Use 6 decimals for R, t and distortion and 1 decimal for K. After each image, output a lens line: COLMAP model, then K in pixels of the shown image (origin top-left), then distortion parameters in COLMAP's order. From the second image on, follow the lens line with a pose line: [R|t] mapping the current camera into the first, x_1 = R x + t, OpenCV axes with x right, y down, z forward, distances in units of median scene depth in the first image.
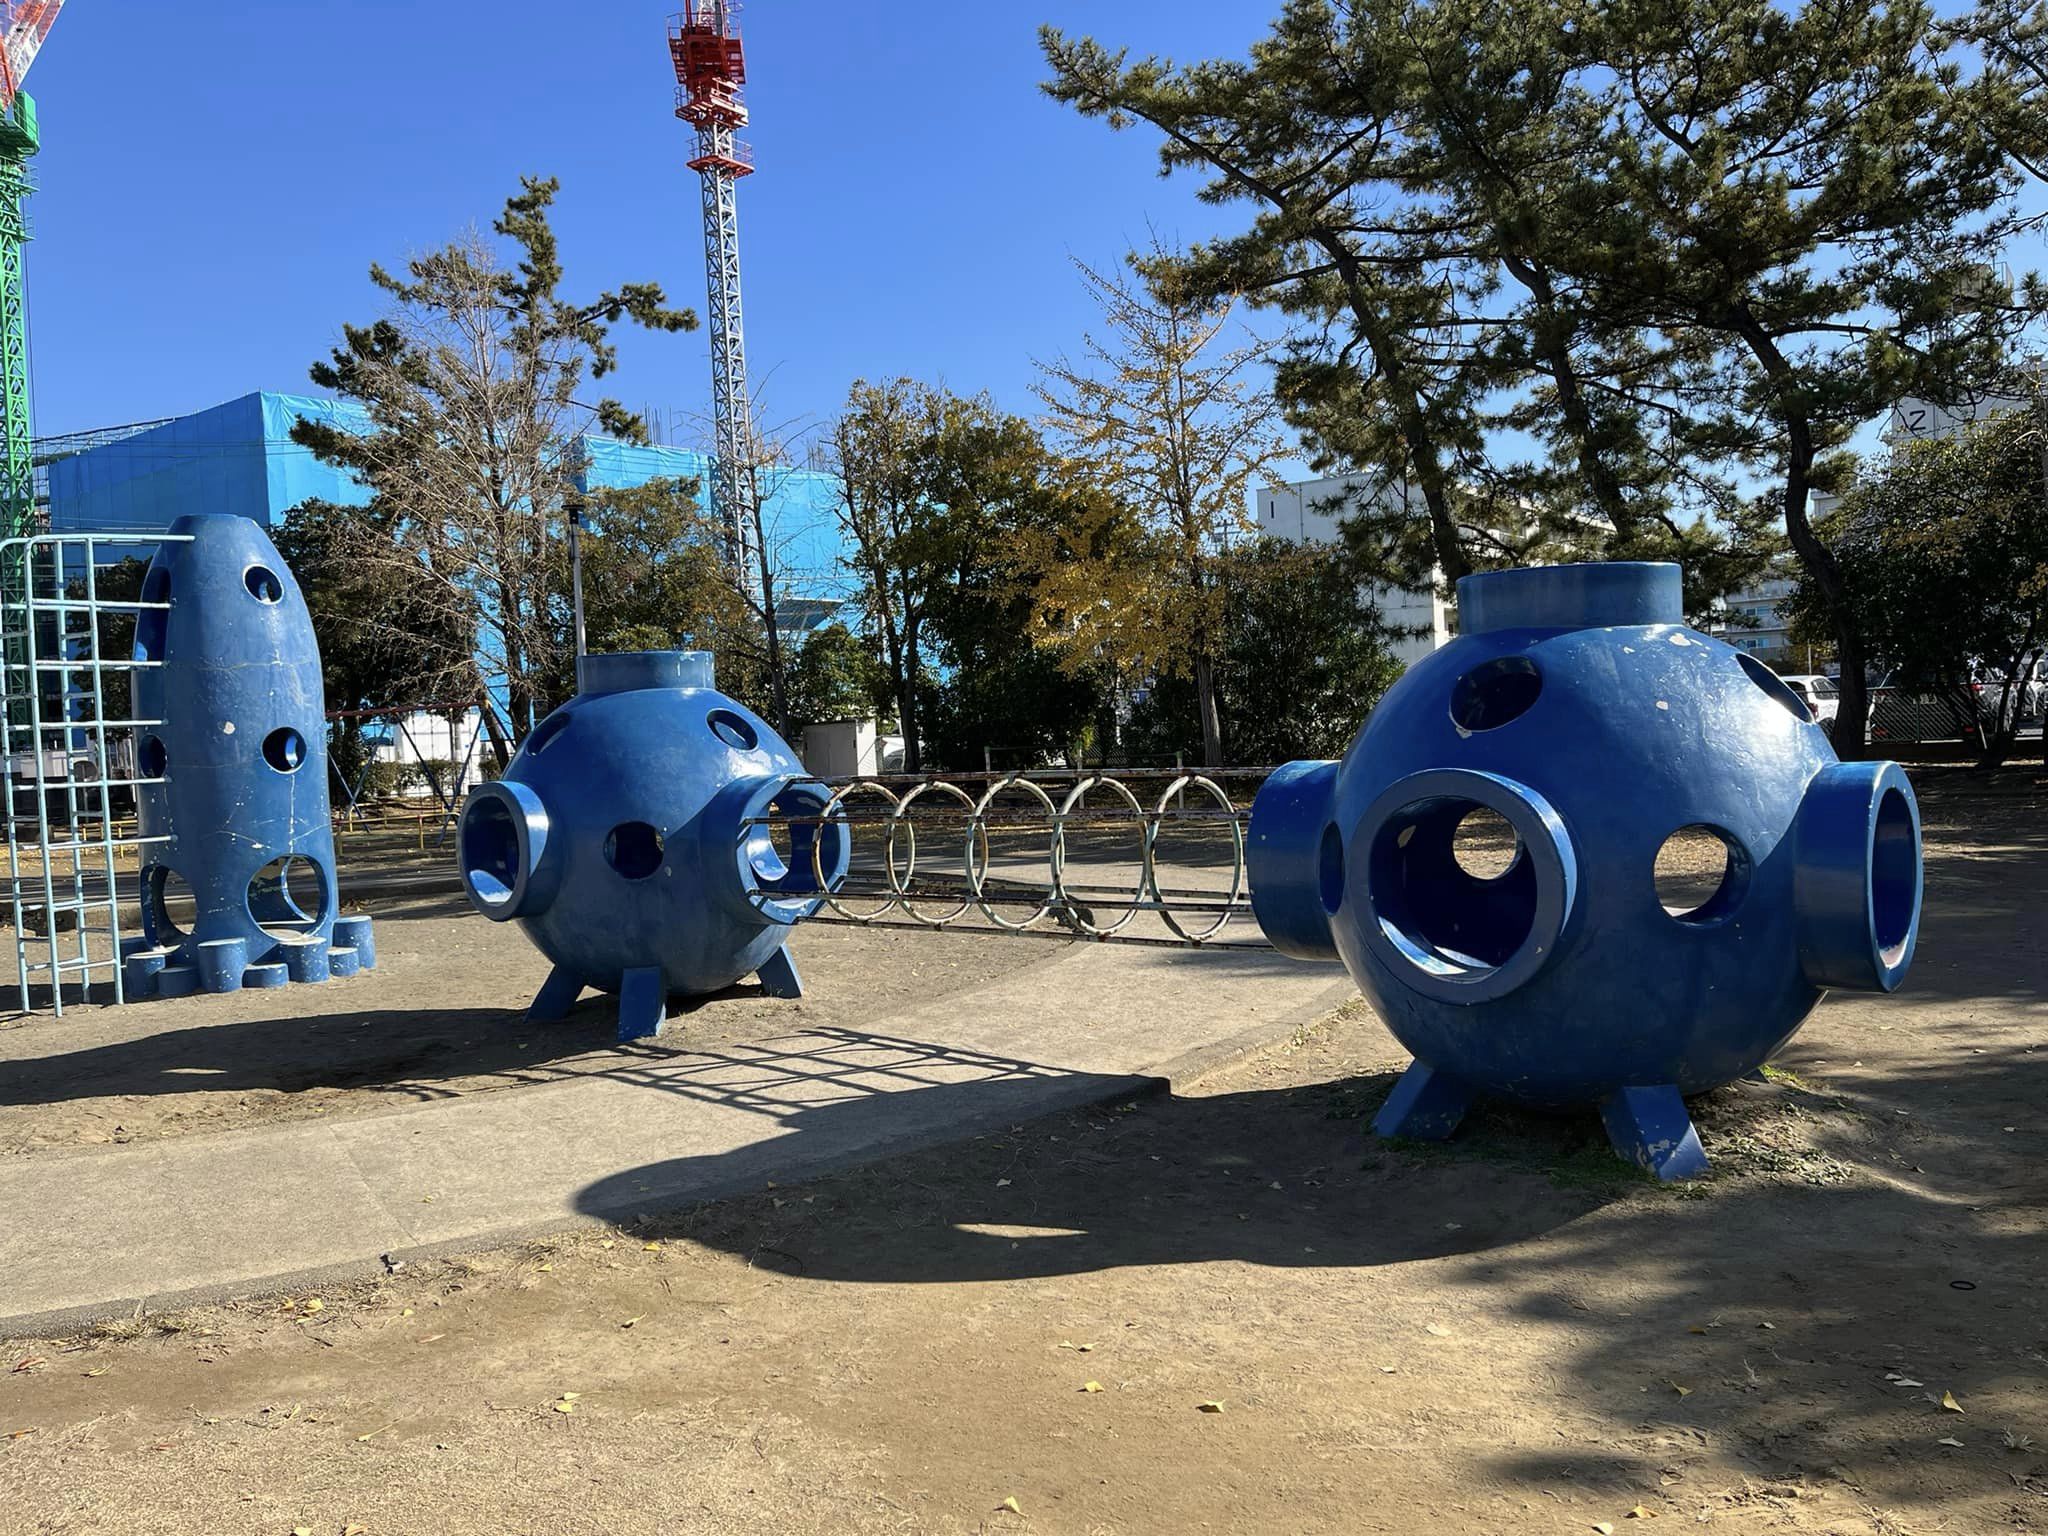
lens RADIAL K [[1440.2, 0, 1022.3], [0, 1440.2, 781.3], [0, 0, 1]] dist [0.021285, -0.000475]
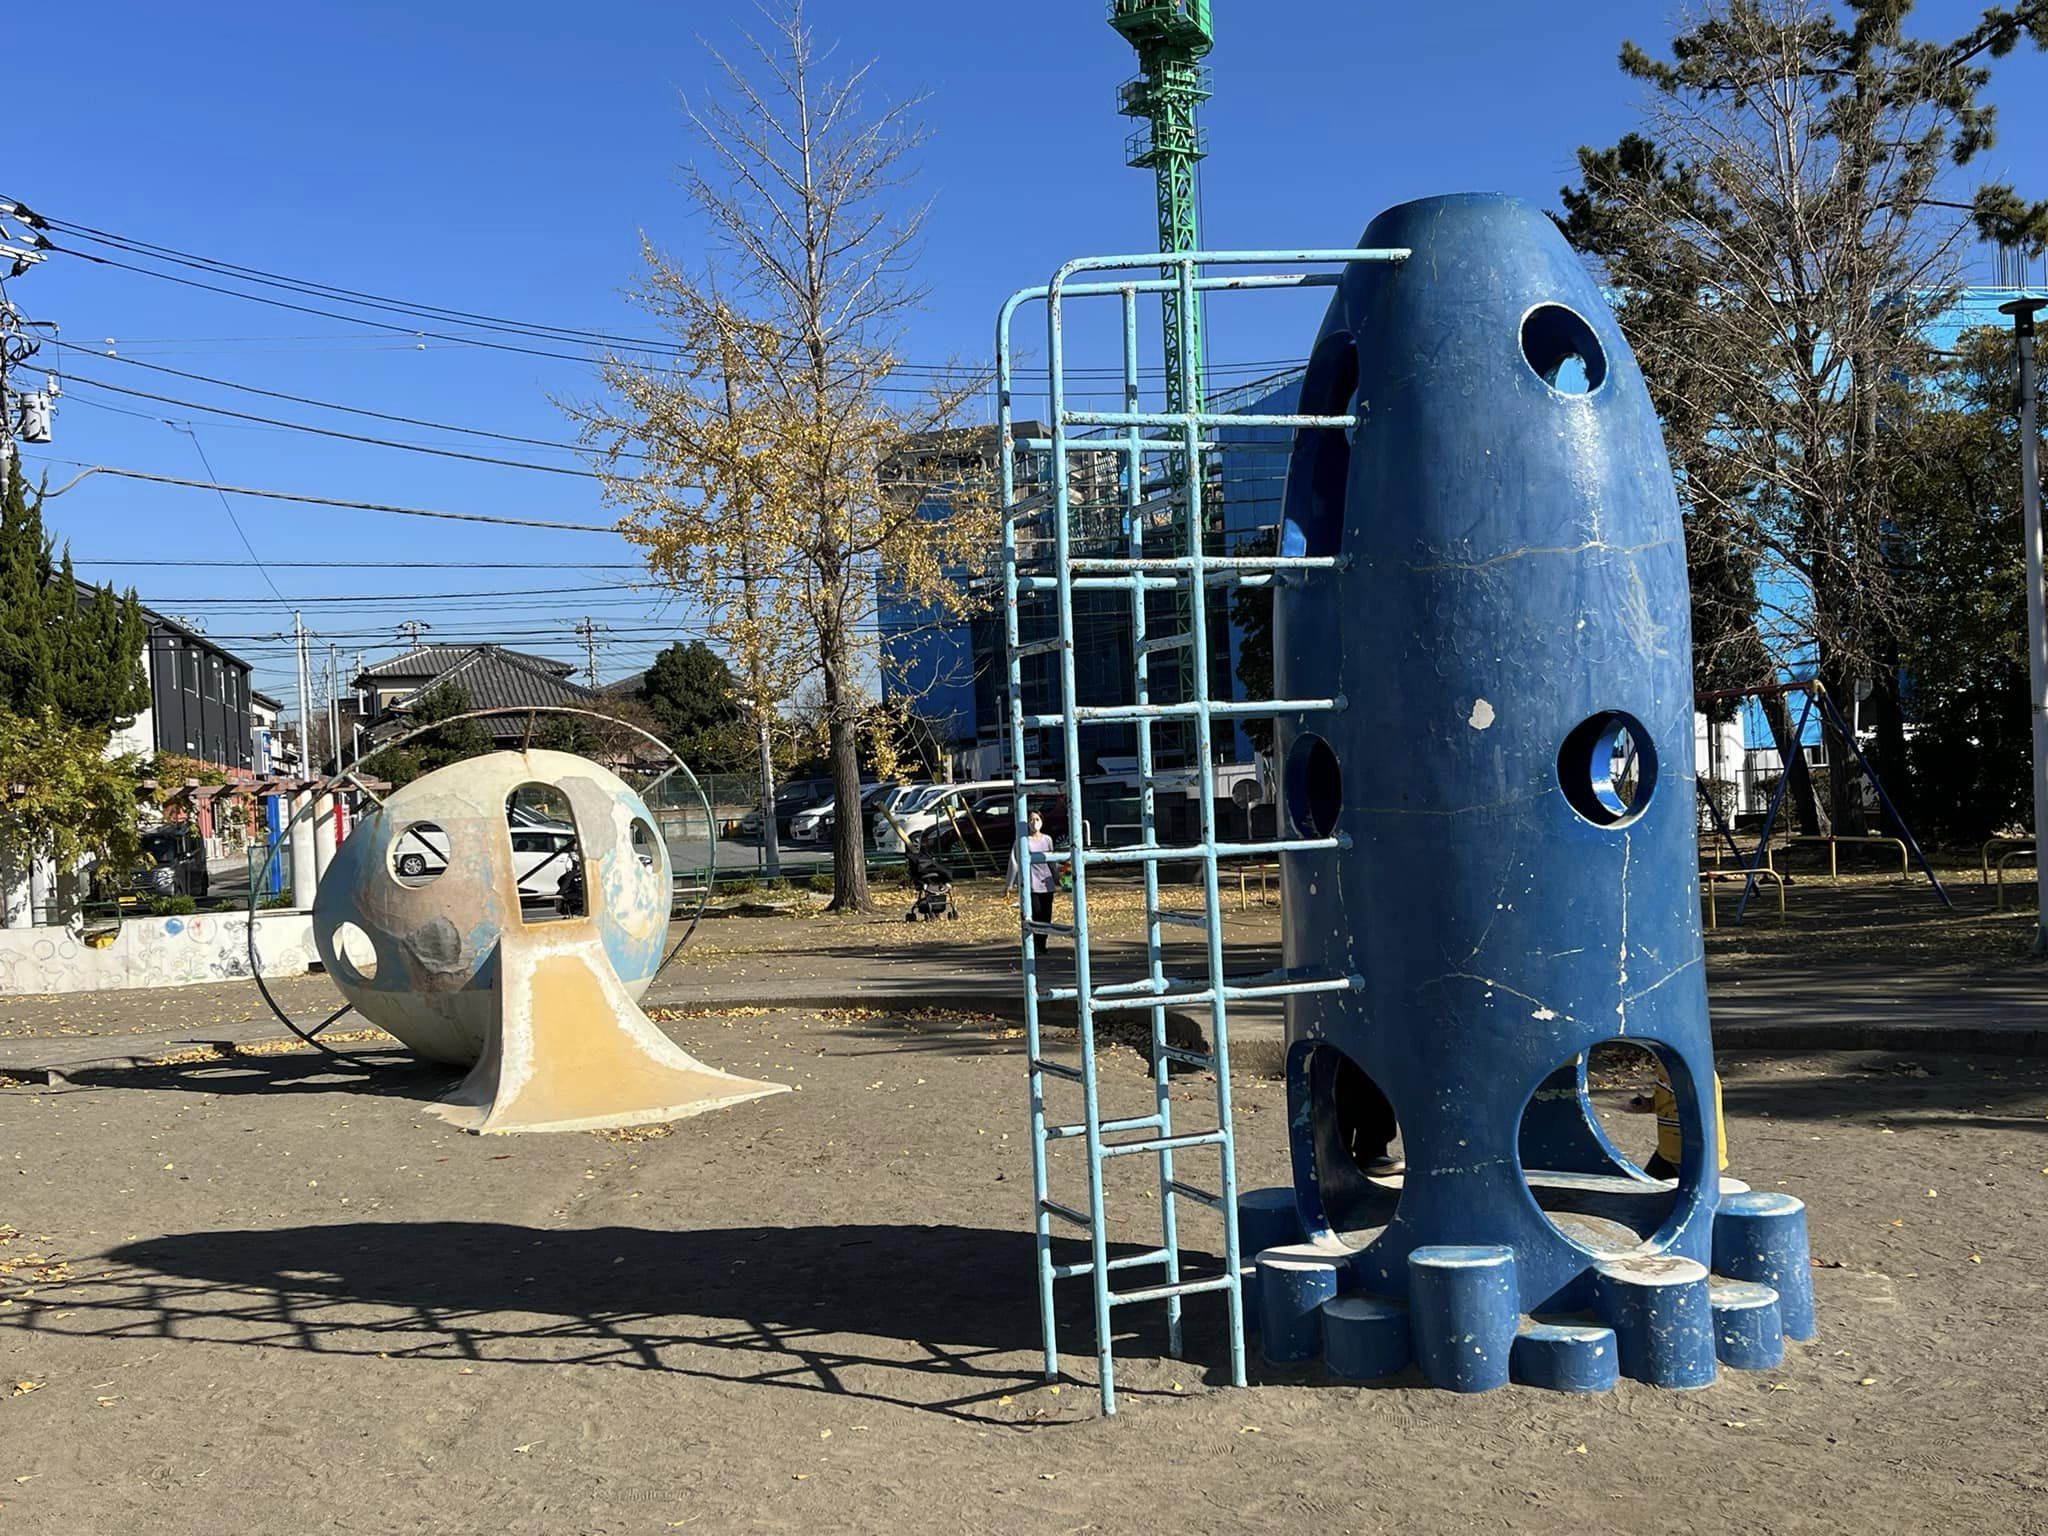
lens RADIAL K [[1440.2, 0, 1022.3], [0, 1440.2, 781.3], [0, 0, 1]] dist [0.021285, -0.000475]
pose [[0.729379, 0.005310, -0.684089, -0.272873], [-0.010645, 0.999937, -0.003588, -0.011717], [0.684027, 0.009899, 0.729389, 0.463498]]
